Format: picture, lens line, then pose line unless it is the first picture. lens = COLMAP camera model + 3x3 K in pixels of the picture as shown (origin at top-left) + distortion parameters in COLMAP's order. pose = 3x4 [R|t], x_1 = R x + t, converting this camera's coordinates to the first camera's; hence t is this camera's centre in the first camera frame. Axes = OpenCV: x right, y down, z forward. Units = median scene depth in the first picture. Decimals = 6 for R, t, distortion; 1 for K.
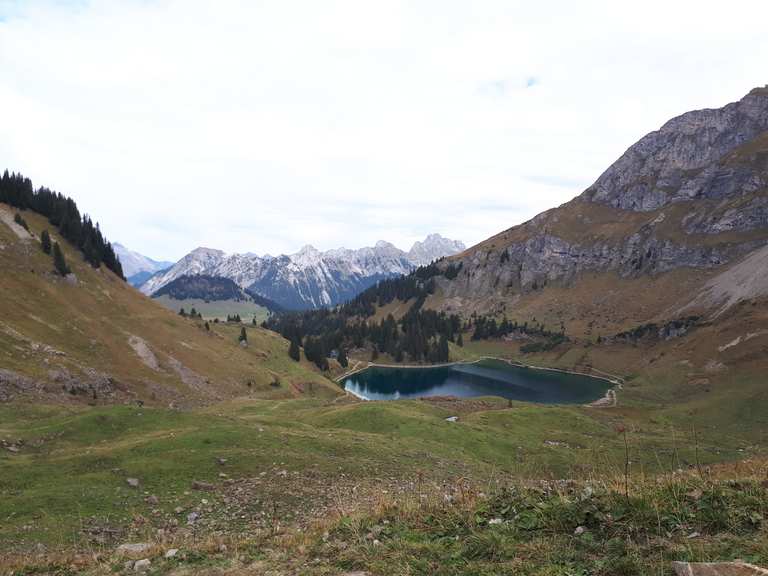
lens RADIAL K [[519.1, 0, 383.9], [0, 519.1, 287.4], [0, 0, 1]] dist [-0.005900, -0.002676]
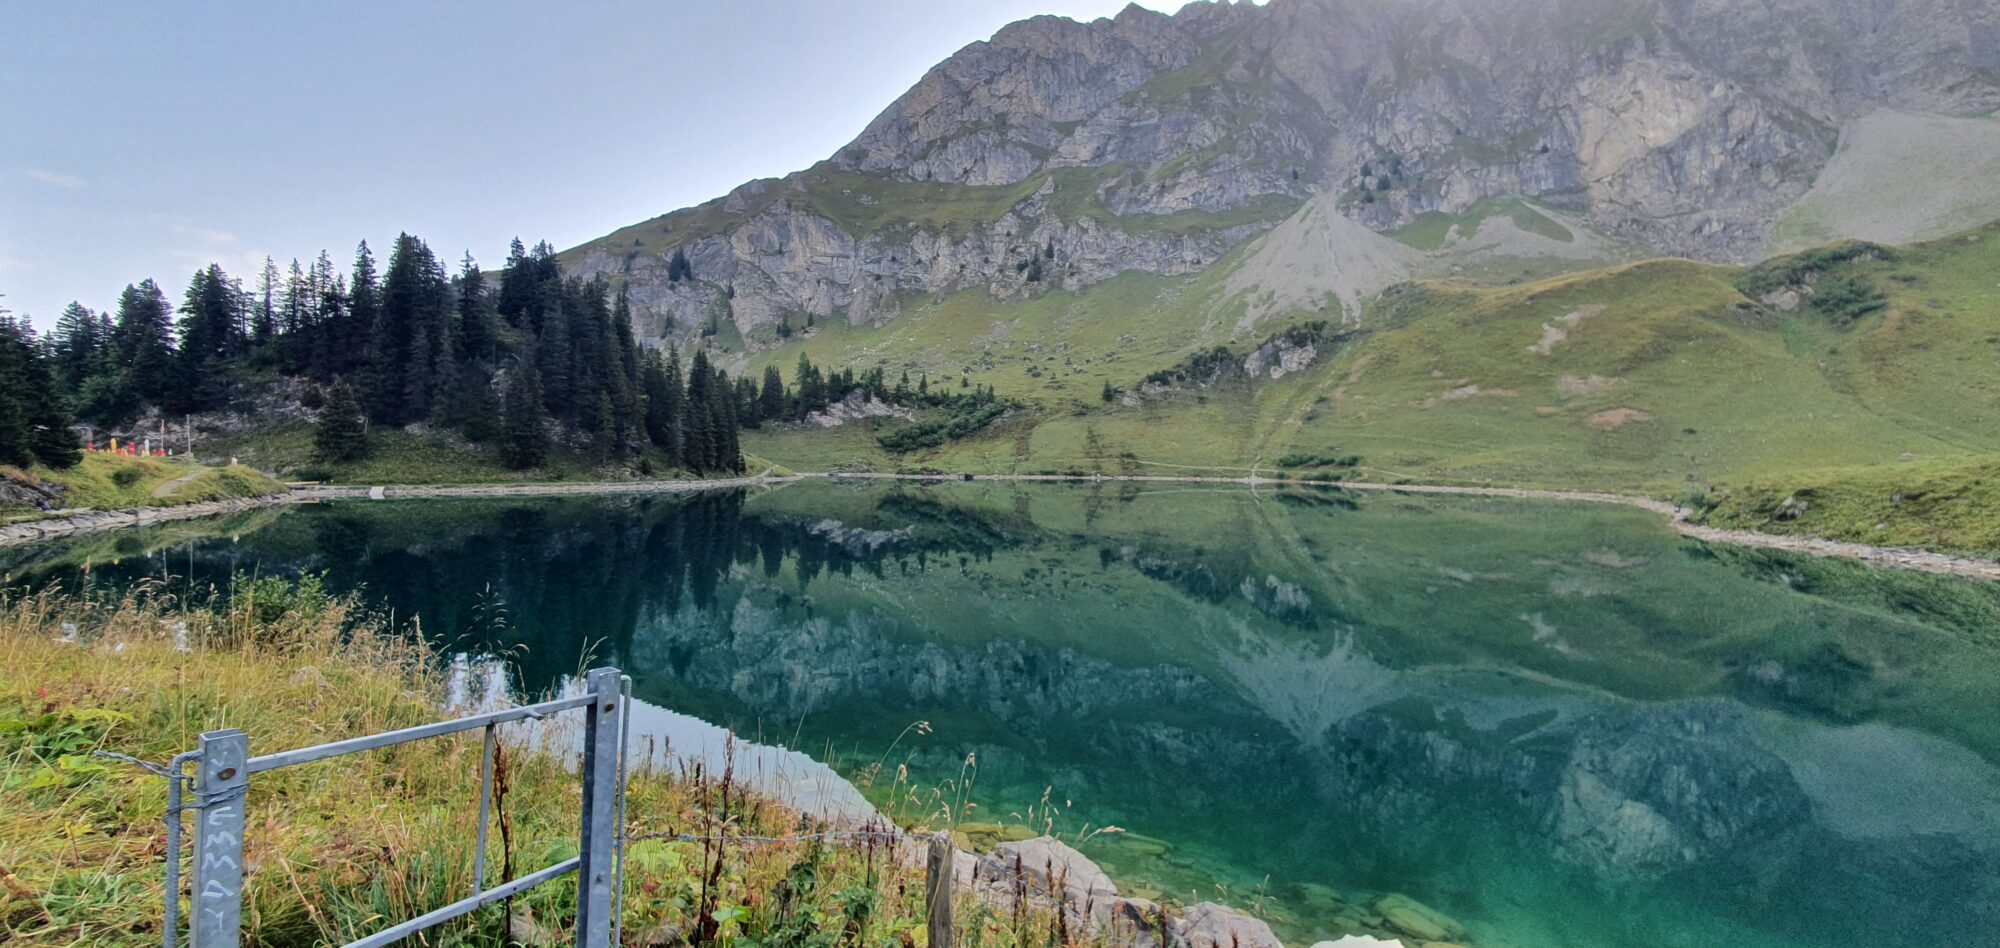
lens RADIAL K [[790.4, 0, 1002.3], [0, 790.4, 474.6], [0, 0, 1]] dist [0.001986, 0.000064]
pose [[0.705183, -0.051896, 0.707123, -0.037886], [0.029366, 0.998600, 0.044003, 0.105481], [-0.708417, -0.010265, 0.705720, 0.521209]]
